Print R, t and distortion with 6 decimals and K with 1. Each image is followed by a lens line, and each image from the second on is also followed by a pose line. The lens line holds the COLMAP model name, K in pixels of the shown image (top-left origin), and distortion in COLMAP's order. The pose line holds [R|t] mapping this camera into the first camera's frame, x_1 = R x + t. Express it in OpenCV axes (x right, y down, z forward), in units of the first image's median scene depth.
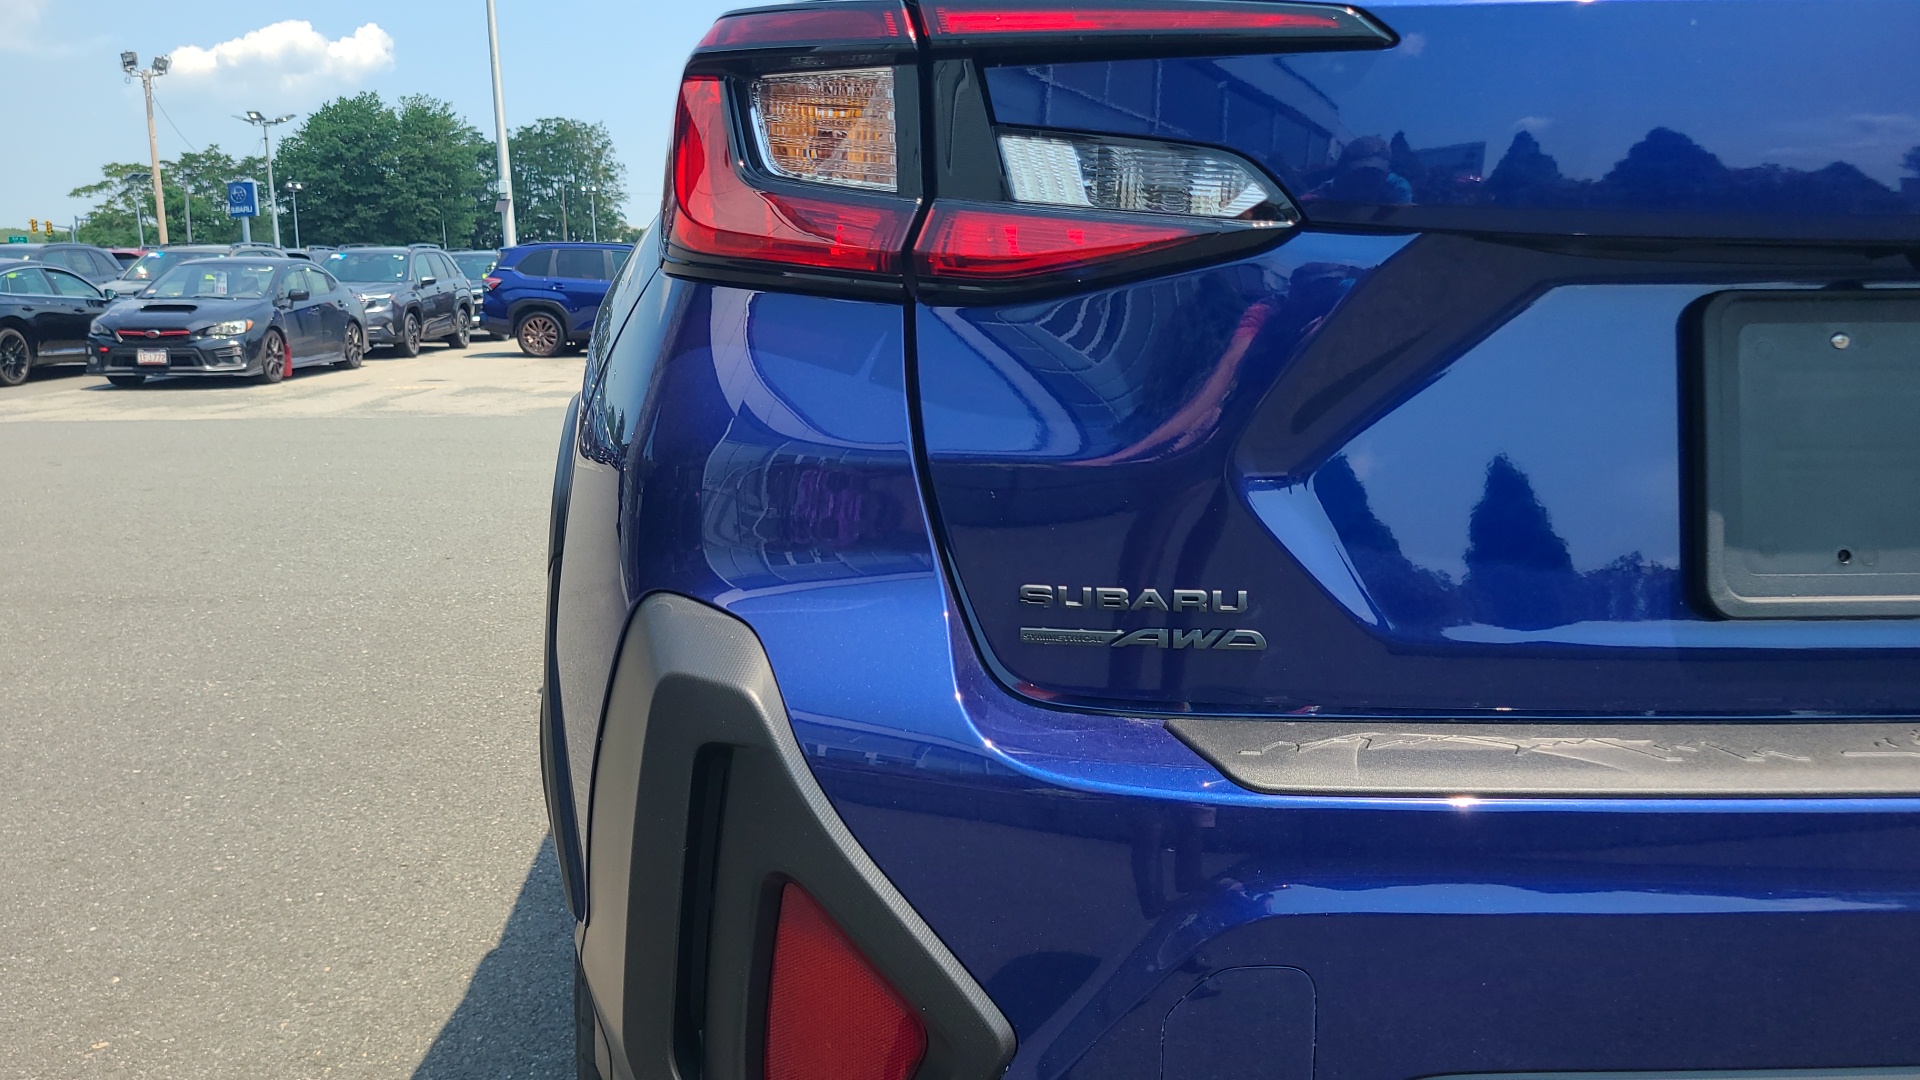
lens RADIAL K [[1441.2, 0, 918.1], [0, 1441.2, 573.7], [0, 0, 1]] dist [0.040372, -0.035250]
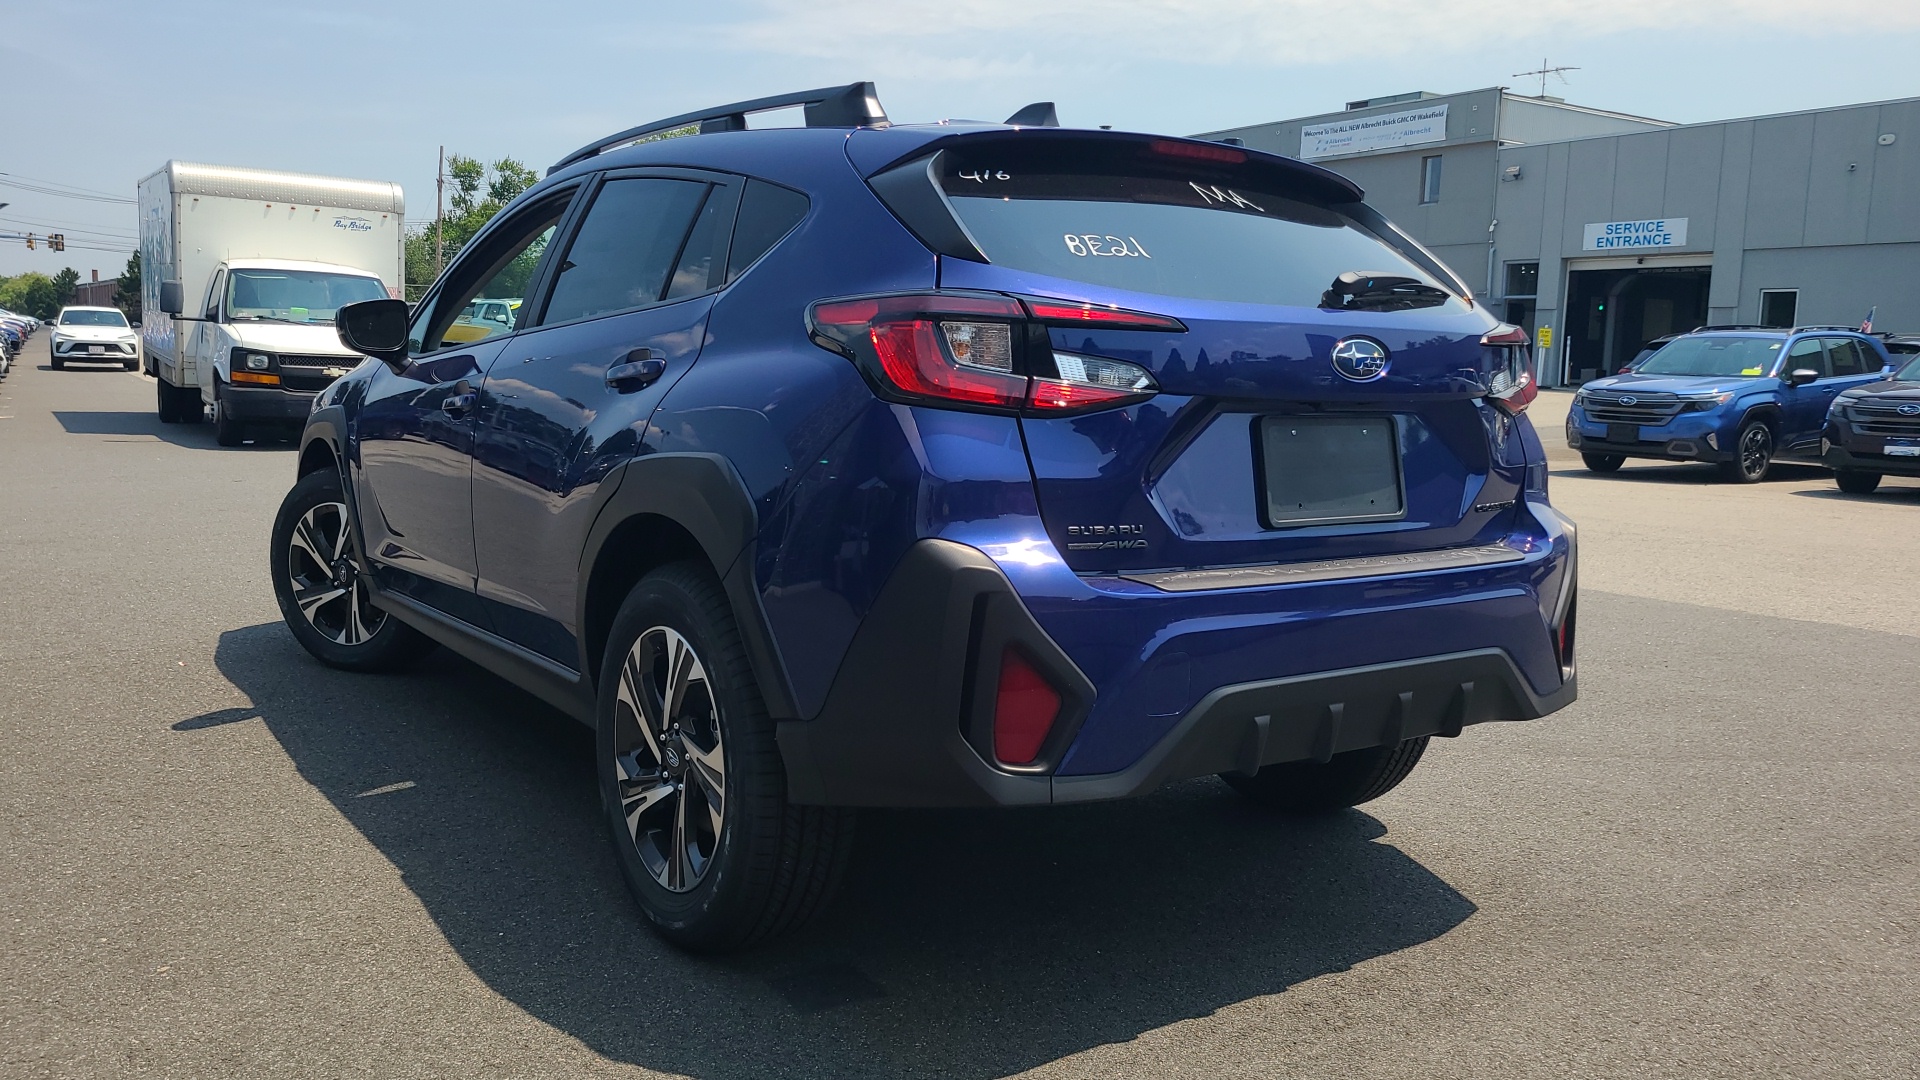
lens RADIAL K [[1441.2, 0, 943.1], [0, 1441.2, 554.2], [0, 0, 1]] dist [0.040372, -0.035250]
pose [[0.849556, -0.046389, 0.525454, -0.583511], [0.073981, 0.996758, -0.031616, 0.048043], [-0.522284, 0.065733, 0.850234, -0.421737]]
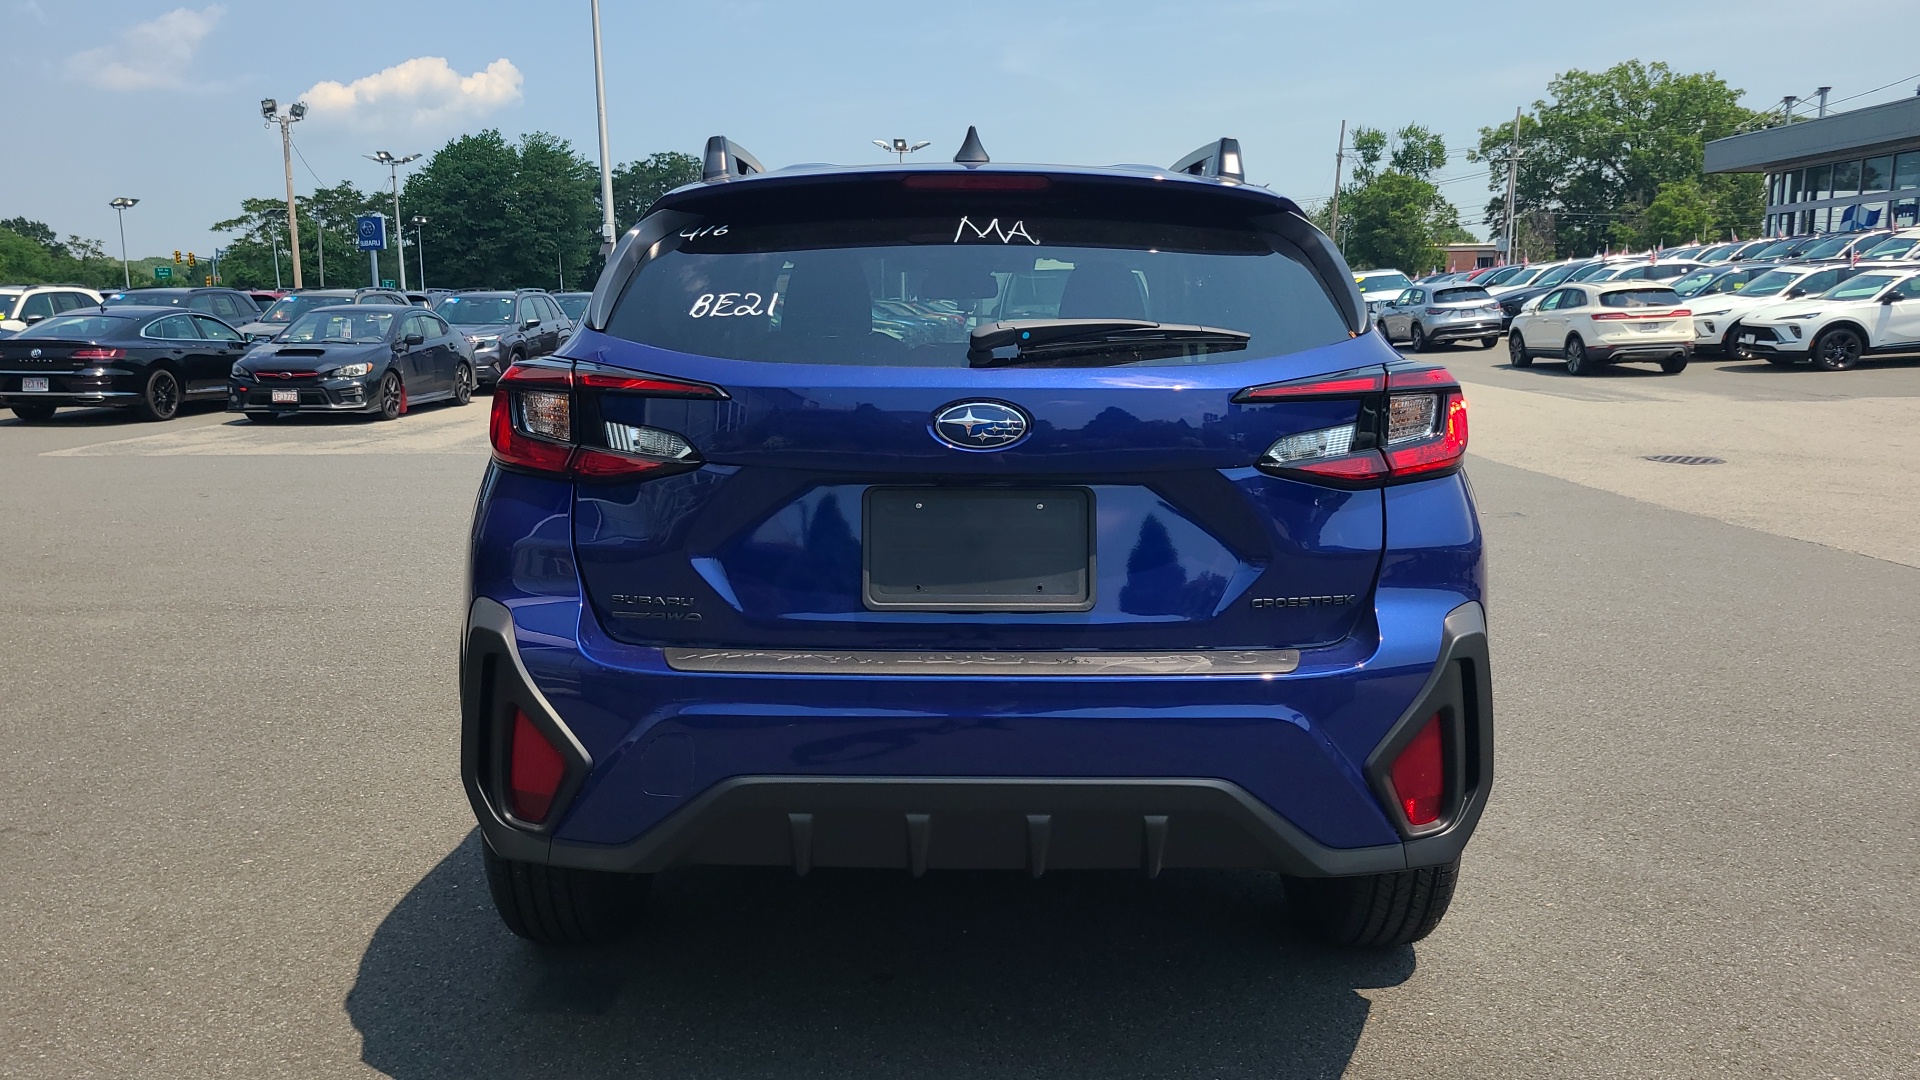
lens RADIAL K [[1441.2, 0, 937.5], [0, 1441.2, 577.7], [0, 0, 1]] dist [0.040372, -0.035250]
pose [[0.998121, 0.012338, -0.060011, 0.320607], [-0.013214, 0.999812, -0.014220, 0.002328], [0.059824, 0.014986, 0.998096, -0.612193]]
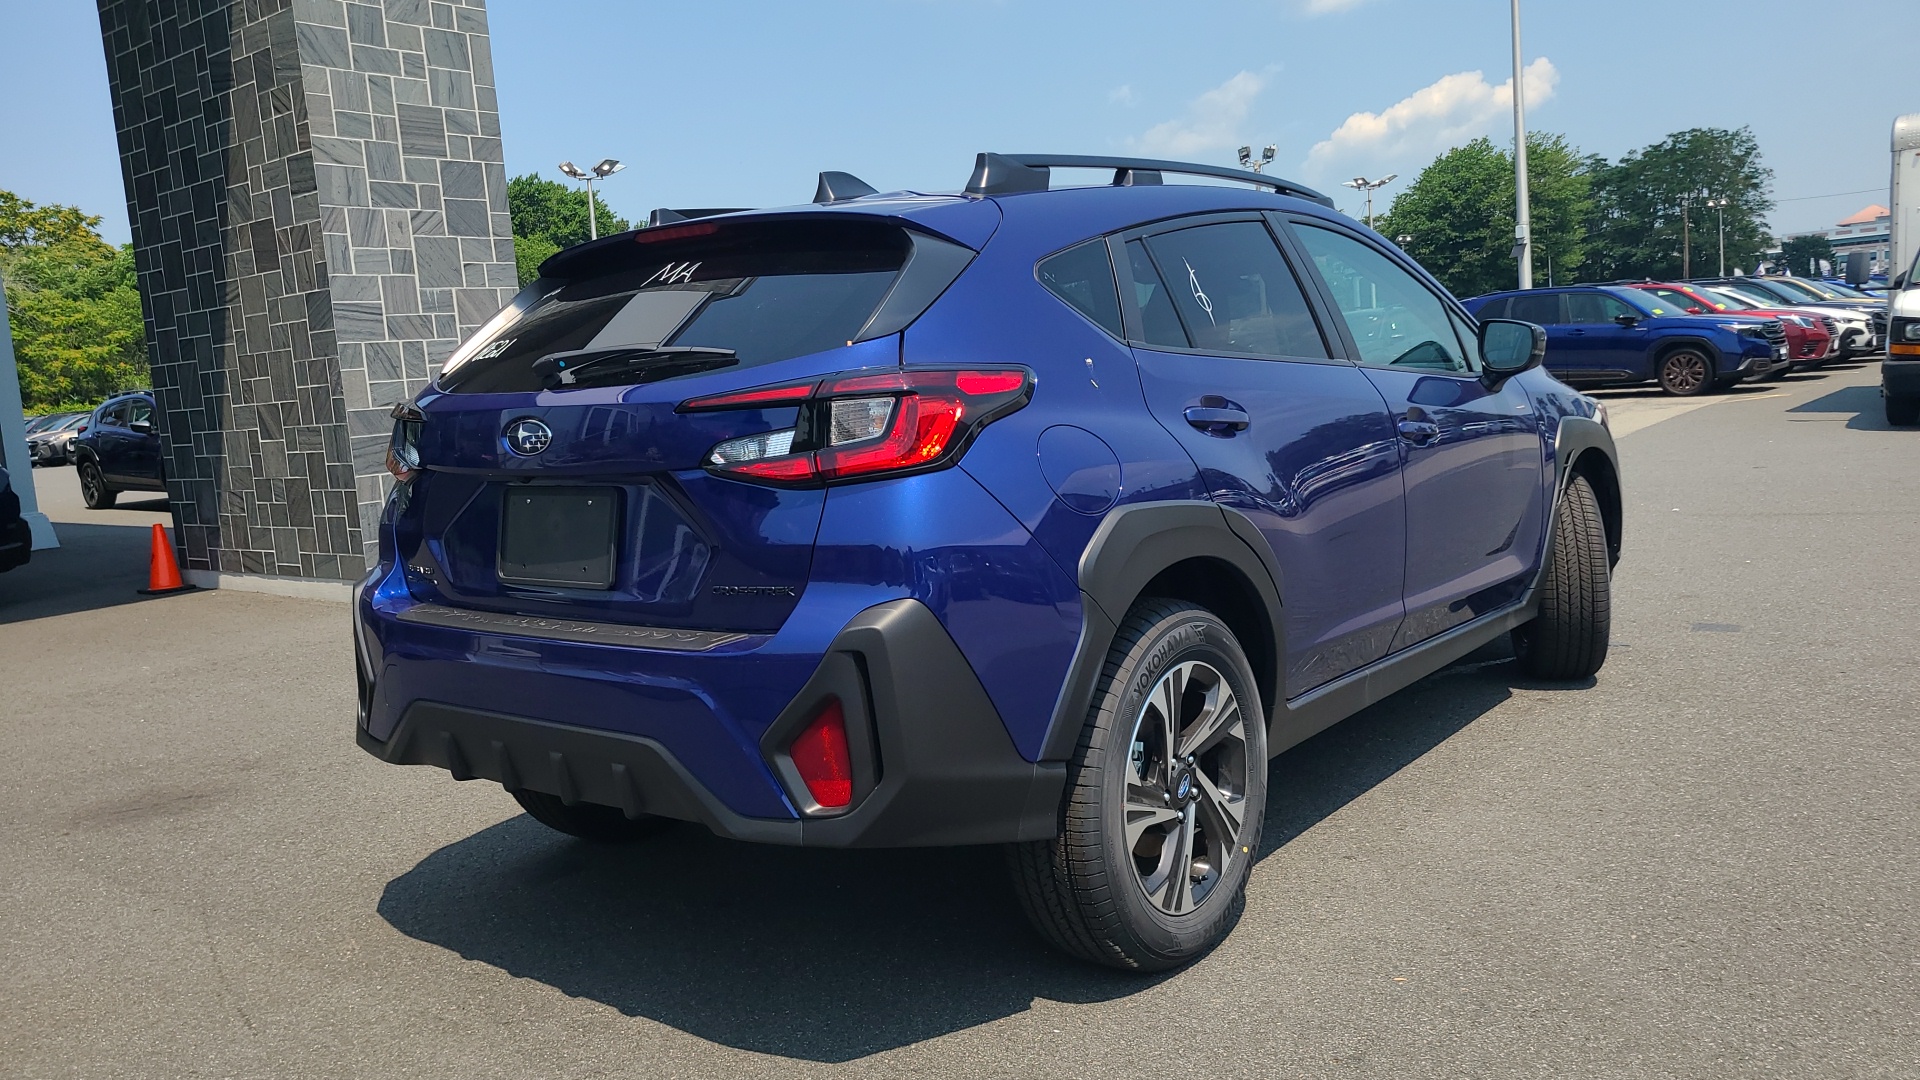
lens RADIAL K [[1441.2, 0, 910.1], [0, 1441.2, 572.6], [0, 0, 1]] dist [0.040372, -0.035250]
pose [[0.733404, 0.044054, -0.678364, 1.368044], [-0.061777, 0.998088, -0.001972, -0.017588], [0.676980, 0.043353, 0.734724, -0.322303]]
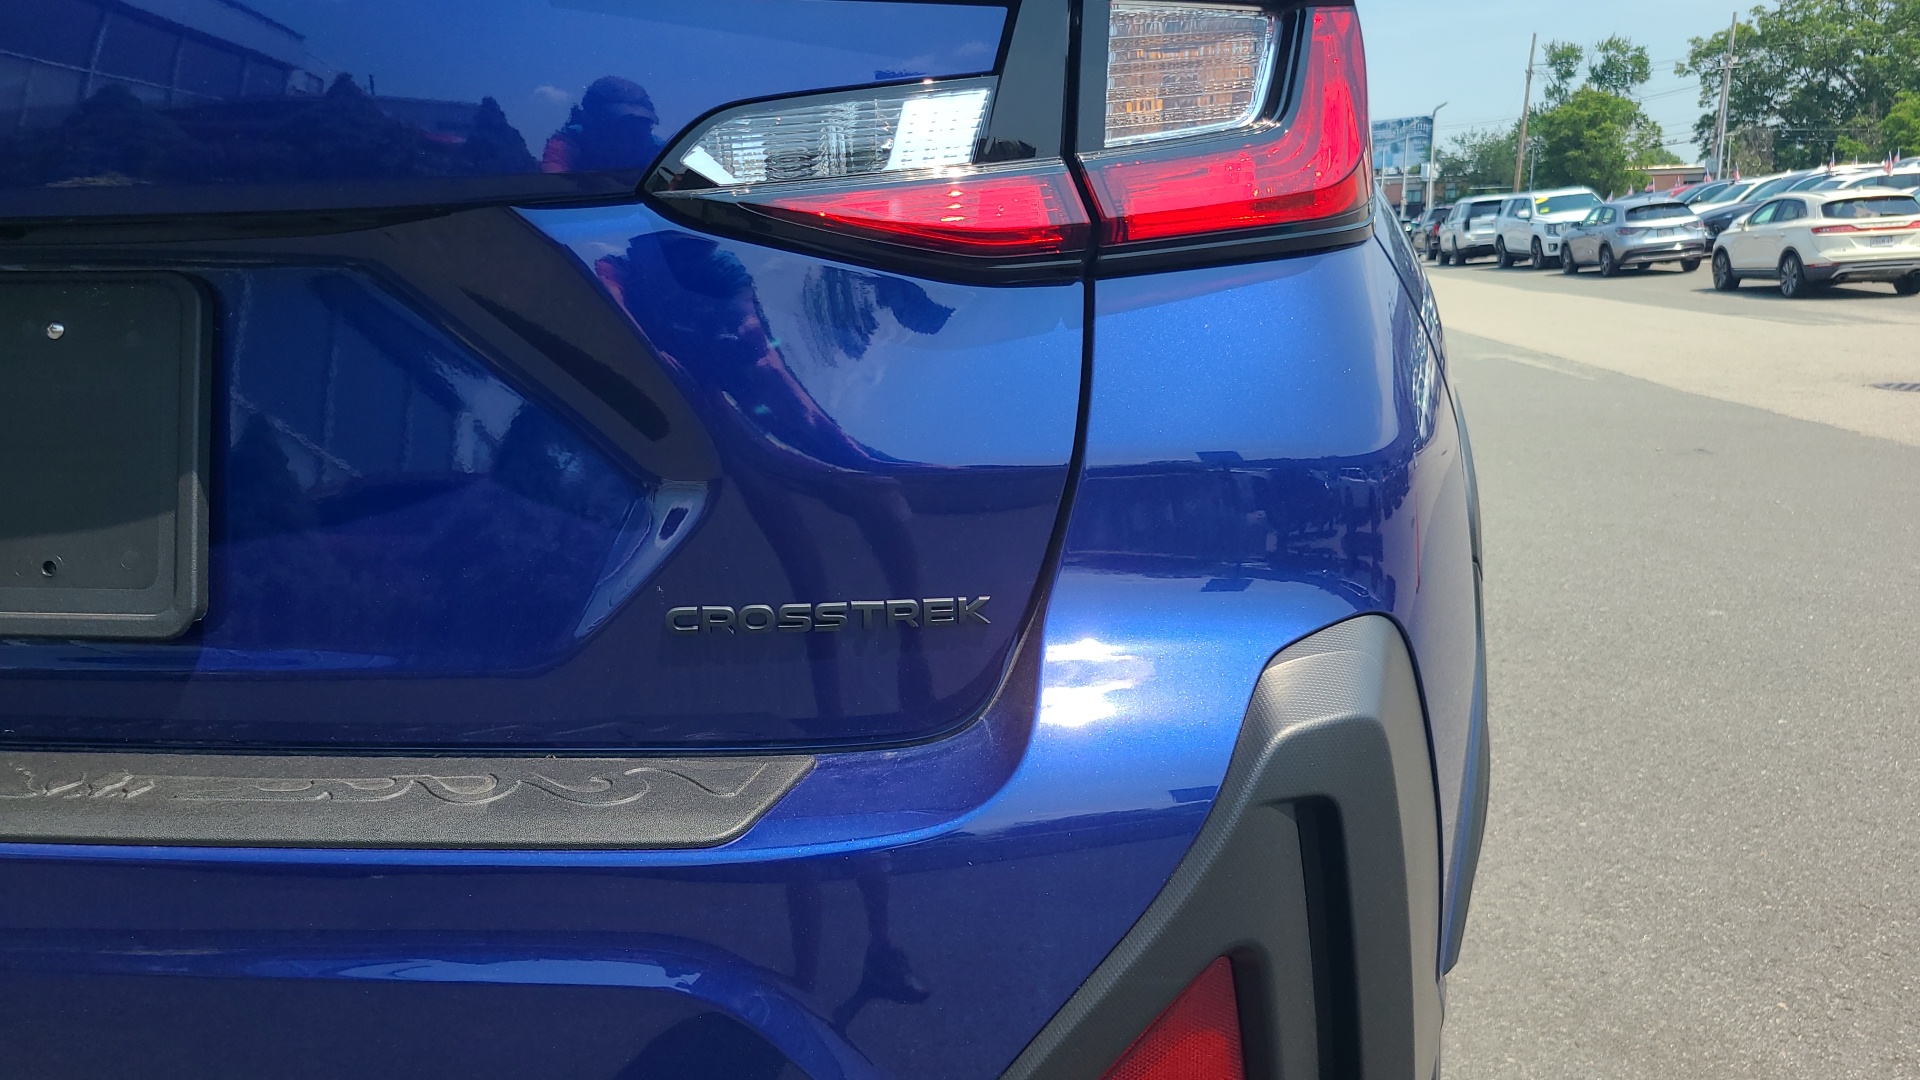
lens RADIAL K [[1441.2, 0, 934.9], [0, 1441.2, 570.1], [0, 0, 1]] dist [0.040372, -0.035250]
pose [[0.984425, 0.026006, -0.173872, 0.601621], [-0.022707, 0.999523, 0.020935, -0.017059], [0.174333, -0.016661, 0.984546, 0.085478]]
